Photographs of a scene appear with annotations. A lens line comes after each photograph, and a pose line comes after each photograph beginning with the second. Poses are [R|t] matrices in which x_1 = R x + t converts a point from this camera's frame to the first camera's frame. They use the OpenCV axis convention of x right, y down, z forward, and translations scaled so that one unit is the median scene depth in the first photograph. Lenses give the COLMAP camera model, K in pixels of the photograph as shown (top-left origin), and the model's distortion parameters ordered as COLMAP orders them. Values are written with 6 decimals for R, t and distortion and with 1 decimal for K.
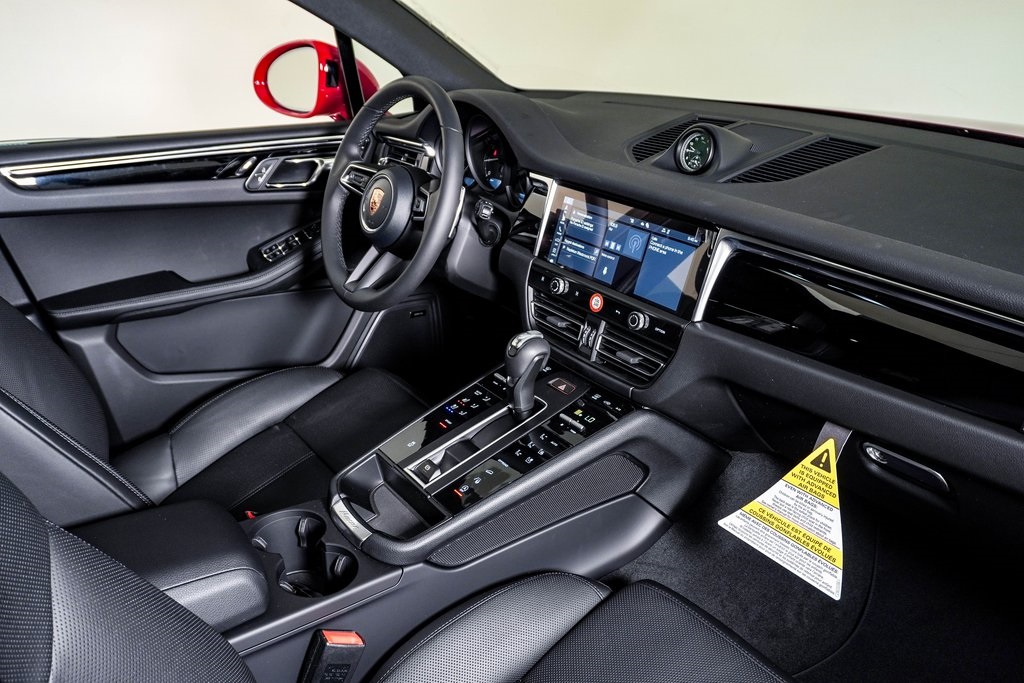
lens RADIAL K [[823.1, 0, 516.5], [0, 823.1, 343.7], [0, 0, 1]] dist [0.011651, 0.005363]
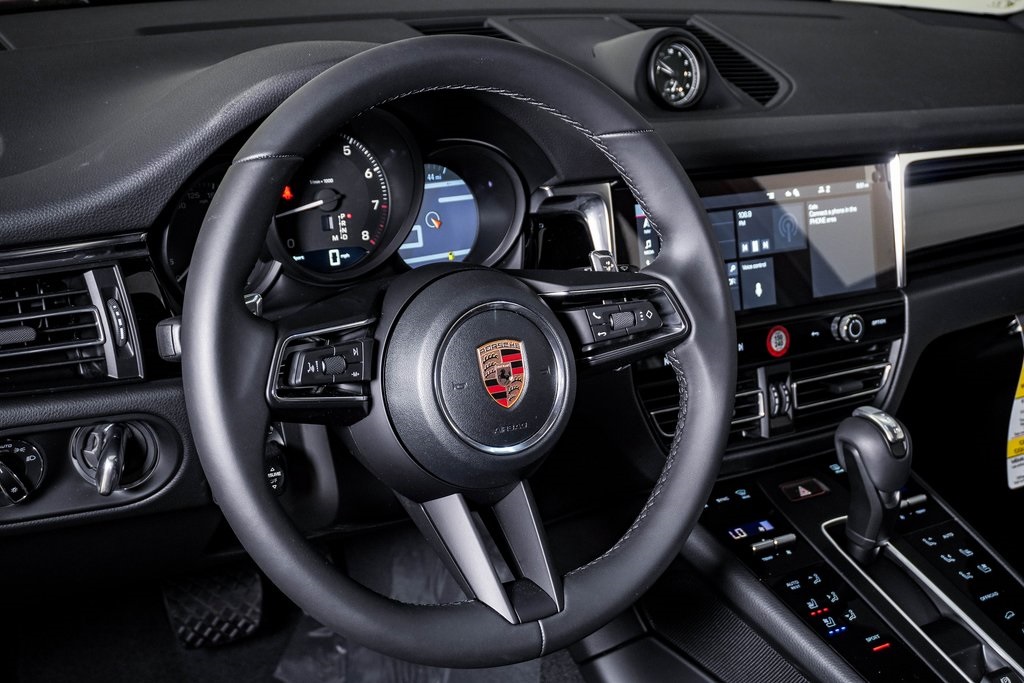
lens RADIAL K [[1436.4, 0, 505.9], [0, 1436.4, 339.0], [0, 0, 1]] dist [-0.017789, 0.000000]
pose [[0.059178, -0.370802, 0.926825, -0.934136], [0.325699, 0.884816, 0.333199, -0.490209], [-0.943620, 0.282148, 0.173131, 1.055265]]
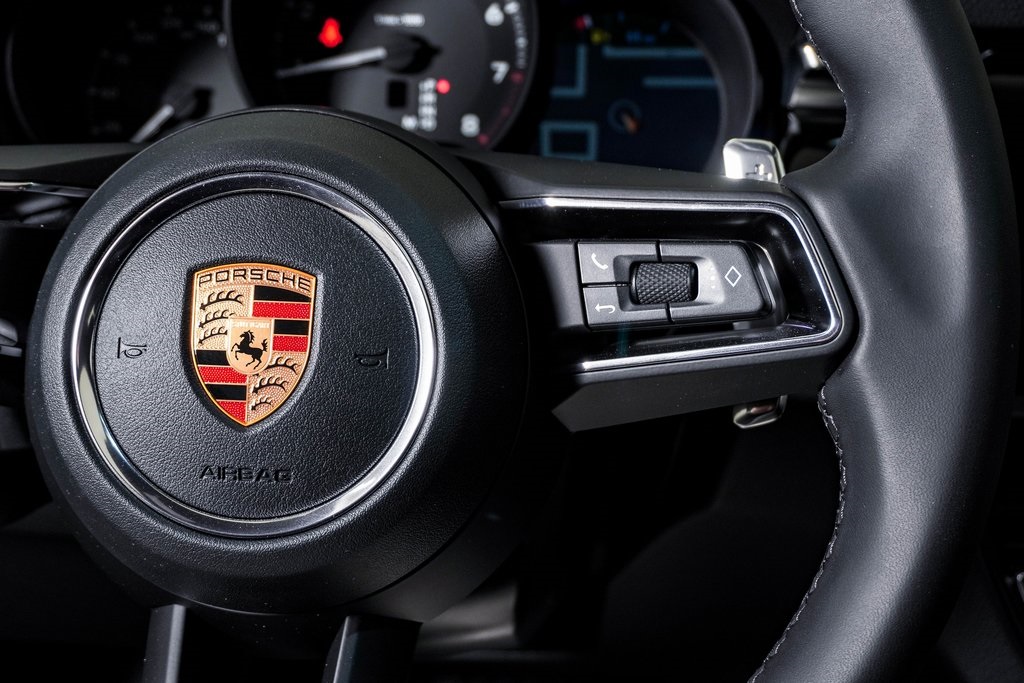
lens RADIAL K [[1436.4, 0, 543.5], [0, 1436.4, 329.1], [0, 0, 1]] dist [-0.017789, 0.000000]
pose [[0.639561, -0.249137, 0.727250, -0.403871], [0.304858, 0.950656, 0.057570, -0.211634], [-0.705708, 0.184889, 0.683954, 0.926005]]
